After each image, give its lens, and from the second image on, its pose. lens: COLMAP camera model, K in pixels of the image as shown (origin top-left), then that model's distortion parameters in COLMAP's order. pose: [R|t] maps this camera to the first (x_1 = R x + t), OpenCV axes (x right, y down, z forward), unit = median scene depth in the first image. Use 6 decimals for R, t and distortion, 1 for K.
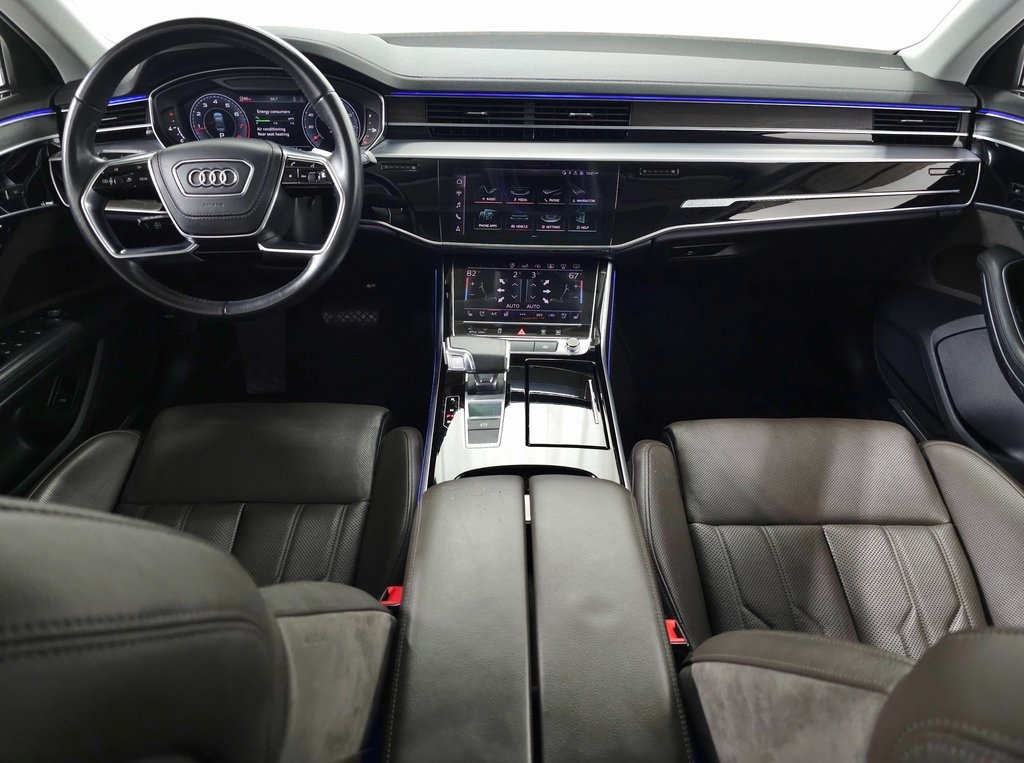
lens RADIAL K [[684.8, 0, 518.2], [0, 684.8, 392.1], [0, 0, 1]] dist [0.034559, -0.030857]
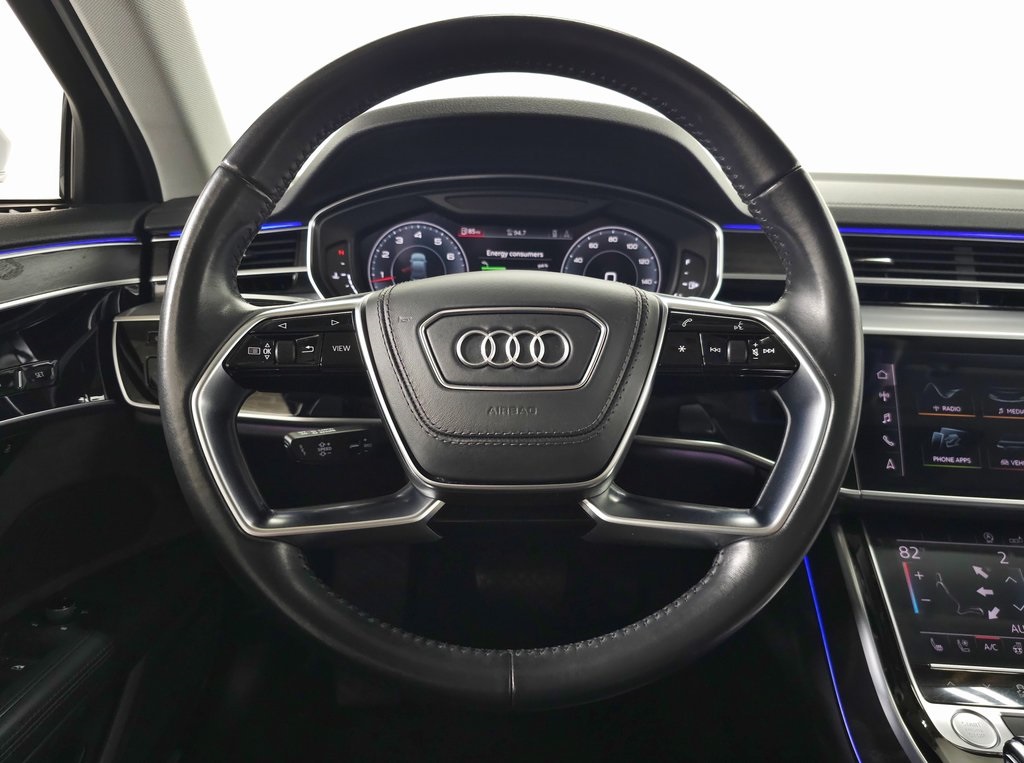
lens RADIAL K [[704.6, 0, 514.3], [0, 704.6, 381.6], [0, 0, 1]] dist [0.022202, -0.036323]
pose [[0.999495, 0.023577, -0.021308, -0.351612], [-0.028880, 0.953663, -0.299489, -0.133667], [0.013259, 0.299953, 0.953862, 0.488913]]
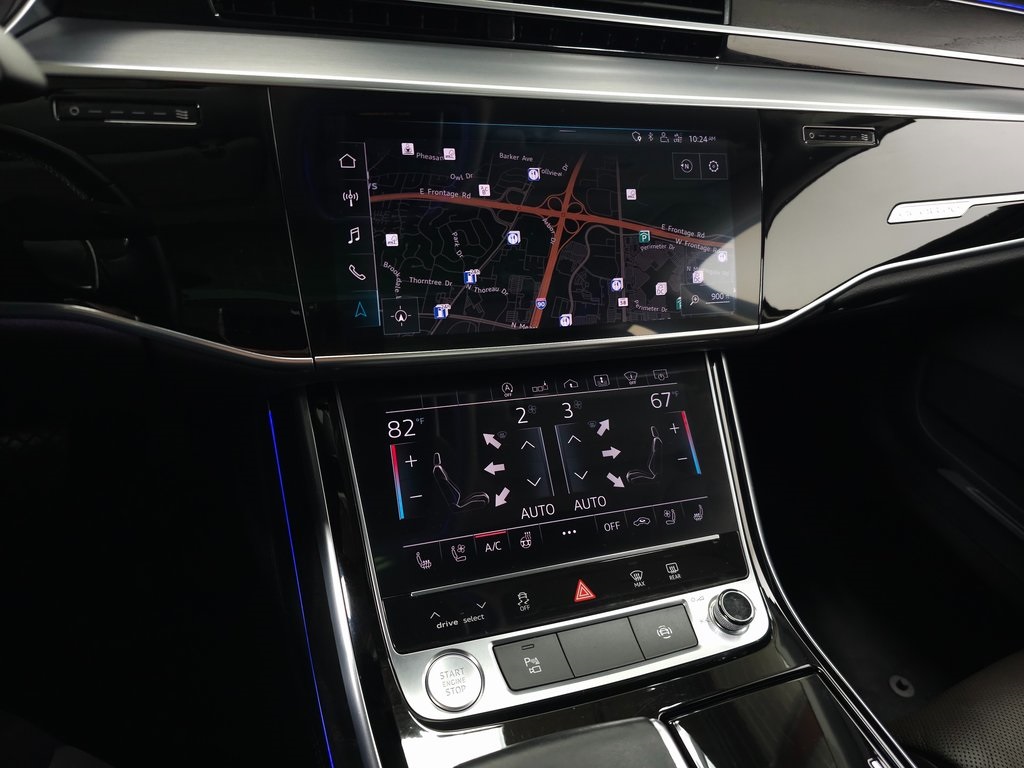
lens RADIAL K [[684.3, 0, 508.8], [0, 684.3, 377.1], [0, 0, 1]] dist [0.046205, -0.066282]
pose [[0.922222, -0.118468, 0.368065, -0.145388], [0.107275, 0.992930, 0.050805, -0.215975], [-0.371482, -0.007370, 0.928411, 0.678363]]
